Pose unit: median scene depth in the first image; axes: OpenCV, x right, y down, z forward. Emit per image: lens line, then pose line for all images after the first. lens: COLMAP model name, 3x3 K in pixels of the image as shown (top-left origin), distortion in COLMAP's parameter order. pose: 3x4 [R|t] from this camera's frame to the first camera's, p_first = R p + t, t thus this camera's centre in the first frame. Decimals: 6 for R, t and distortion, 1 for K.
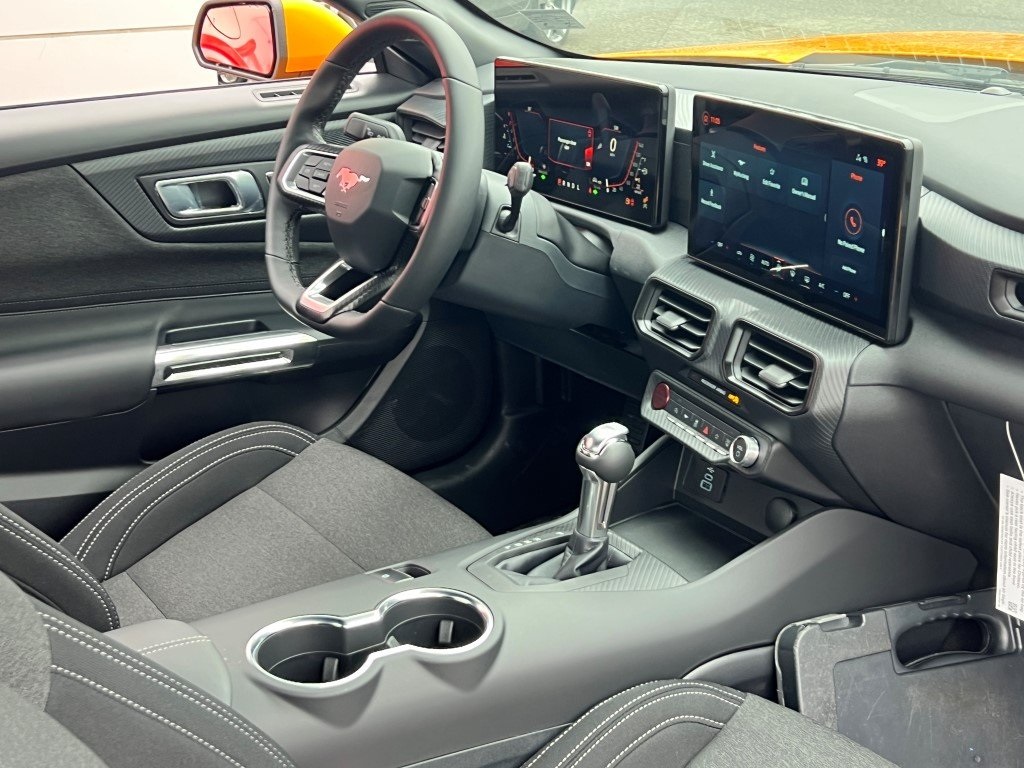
lens RADIAL K [[1372.3, 0, 512.0], [0, 1372.3, 384.0], [0, 0, 1]] dist [0.071753, -0.064629]
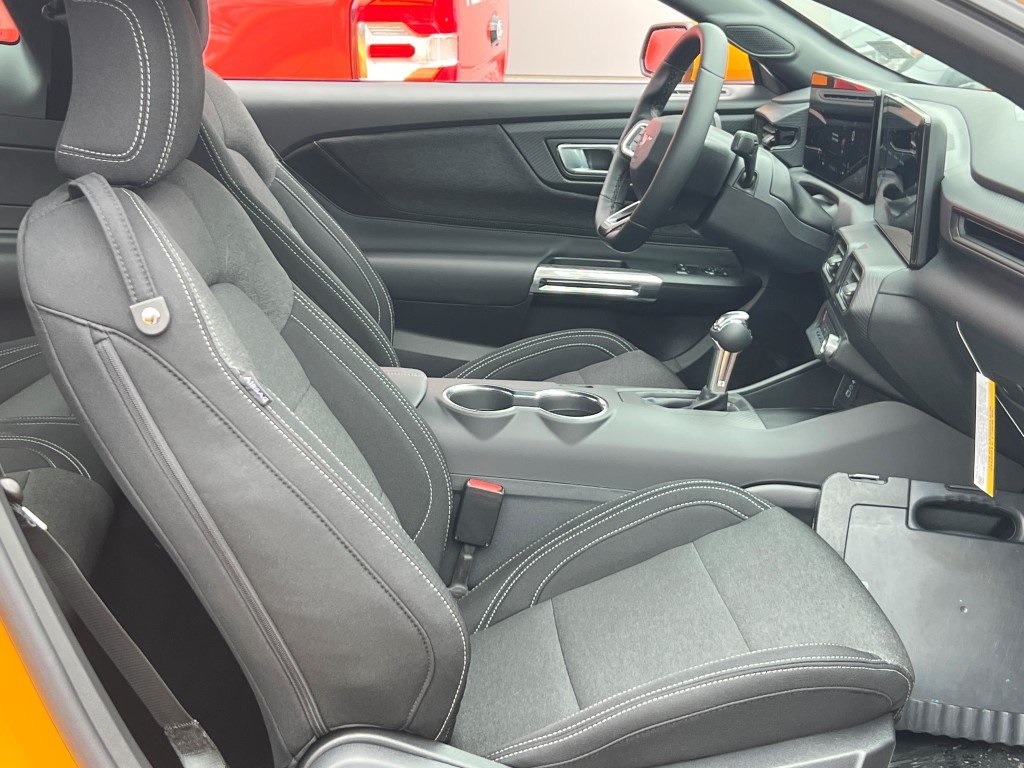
lens RADIAL K [[1563.6, 0, 512.0], [0, 1563.6, 384.0], [0, 0, 1]] dist [0.066767, 0.021765]
pose [[0.874029, 0.158706, -0.459222, 0.588177], [-0.195313, 0.980186, -0.032986, 0.191008], [0.444888, 0.118523, 0.887709, -0.486008]]
